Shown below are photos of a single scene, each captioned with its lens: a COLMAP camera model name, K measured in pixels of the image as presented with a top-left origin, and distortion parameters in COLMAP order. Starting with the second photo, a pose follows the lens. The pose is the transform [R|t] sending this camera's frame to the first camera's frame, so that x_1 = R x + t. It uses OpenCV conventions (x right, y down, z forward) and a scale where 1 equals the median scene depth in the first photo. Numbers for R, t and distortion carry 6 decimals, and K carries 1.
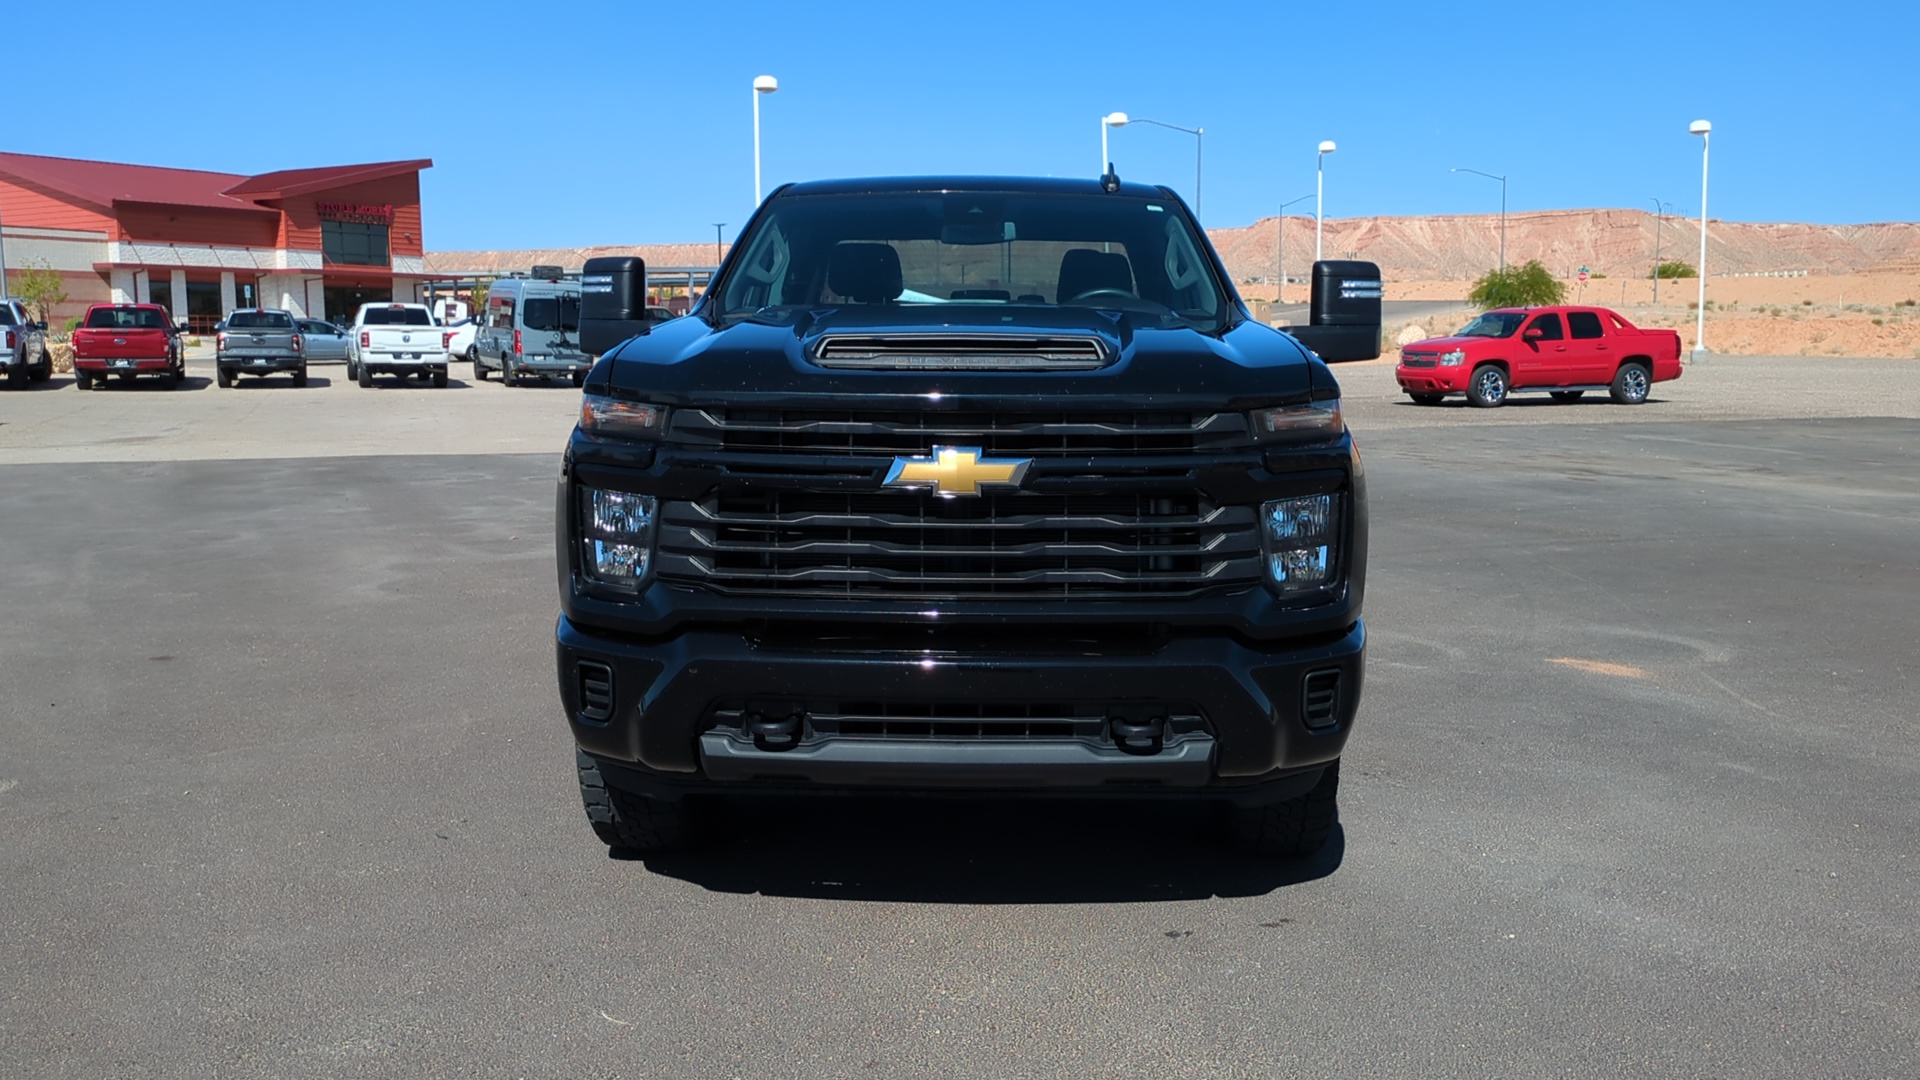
lens RADIAL K [[1664.0, 0, 974.5], [0, 1664.0, 539.1], [0, 0, 1]] dist [0.052829, -0.021474]
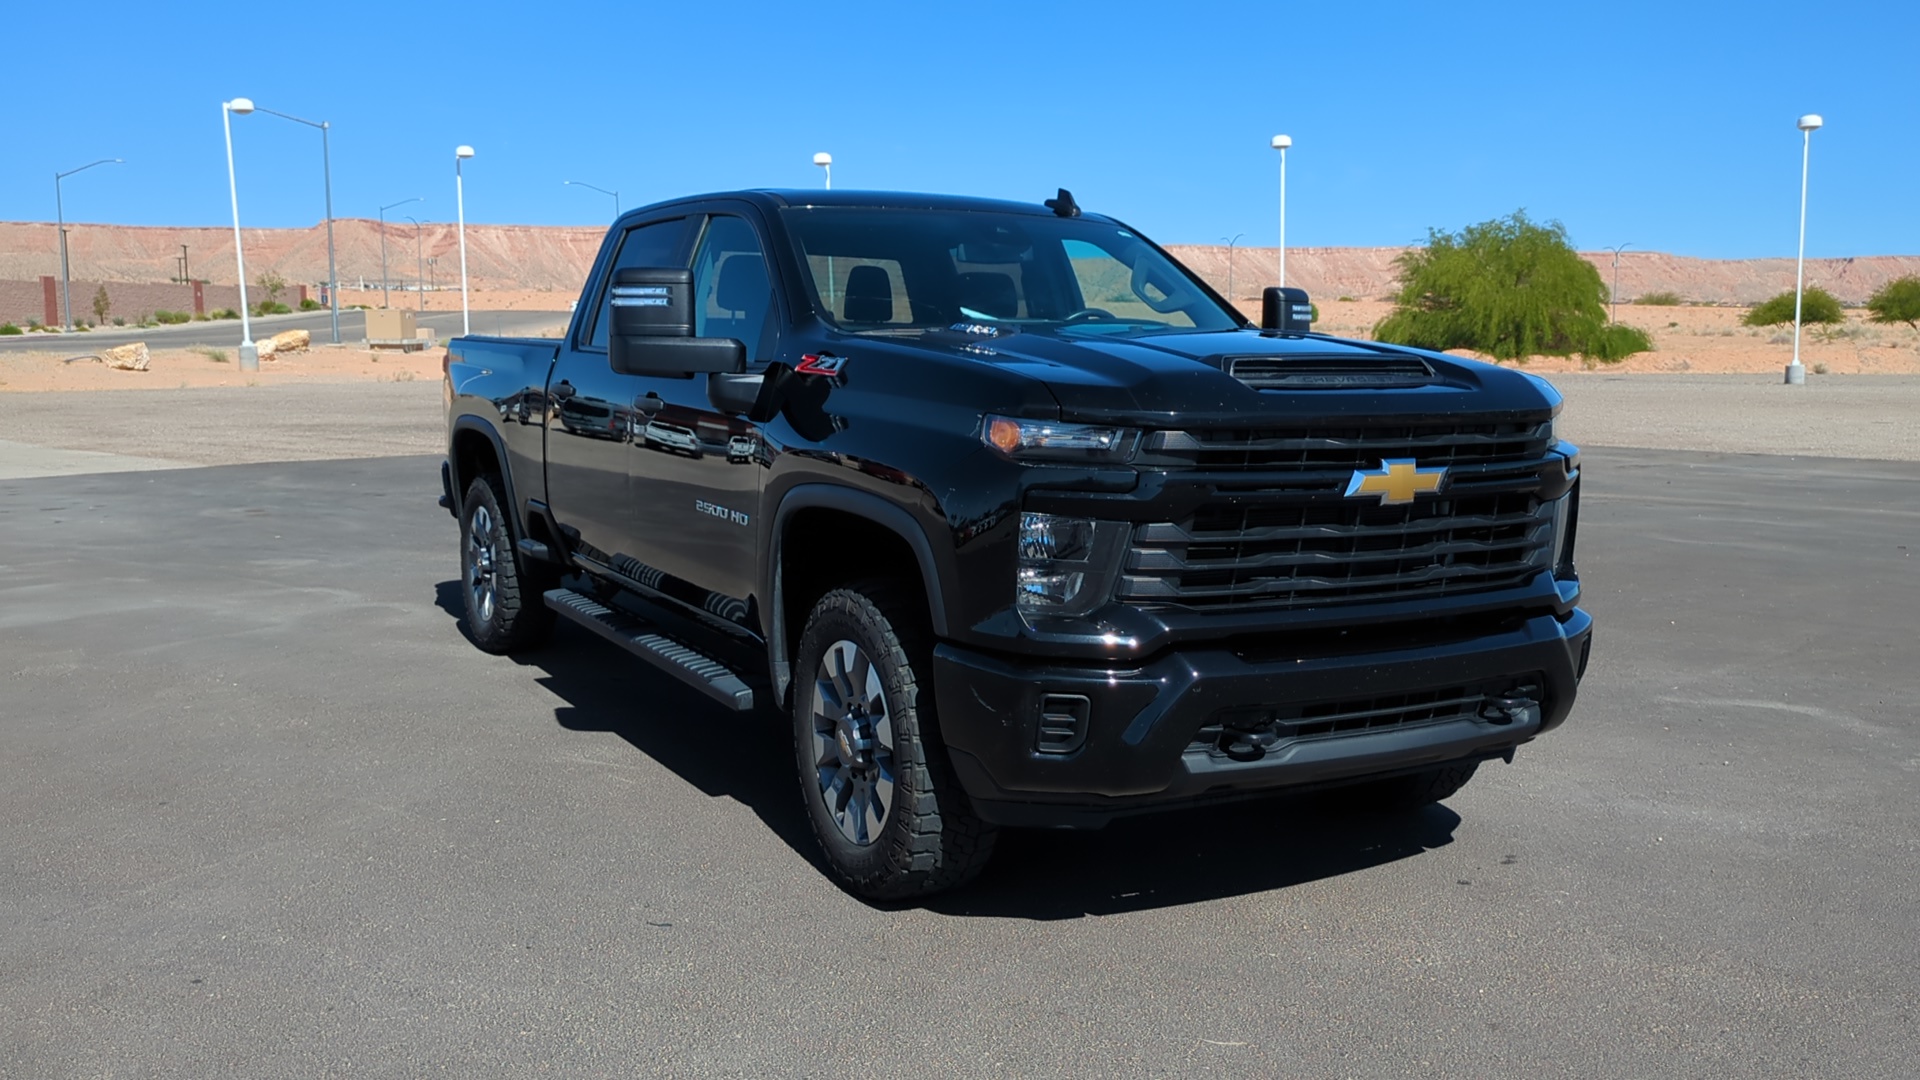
lens RADIAL K [[1664.0, 0, 974.5], [0, 1664.0, 539.1], [0, 0, 1]] dist [0.052829, -0.021474]
pose [[0.856182, -0.057463, 0.513469, -0.757196], [0.060318, 0.998117, 0.011124, -0.029766], [-0.513141, 0.021448, 0.858036, 0.194495]]
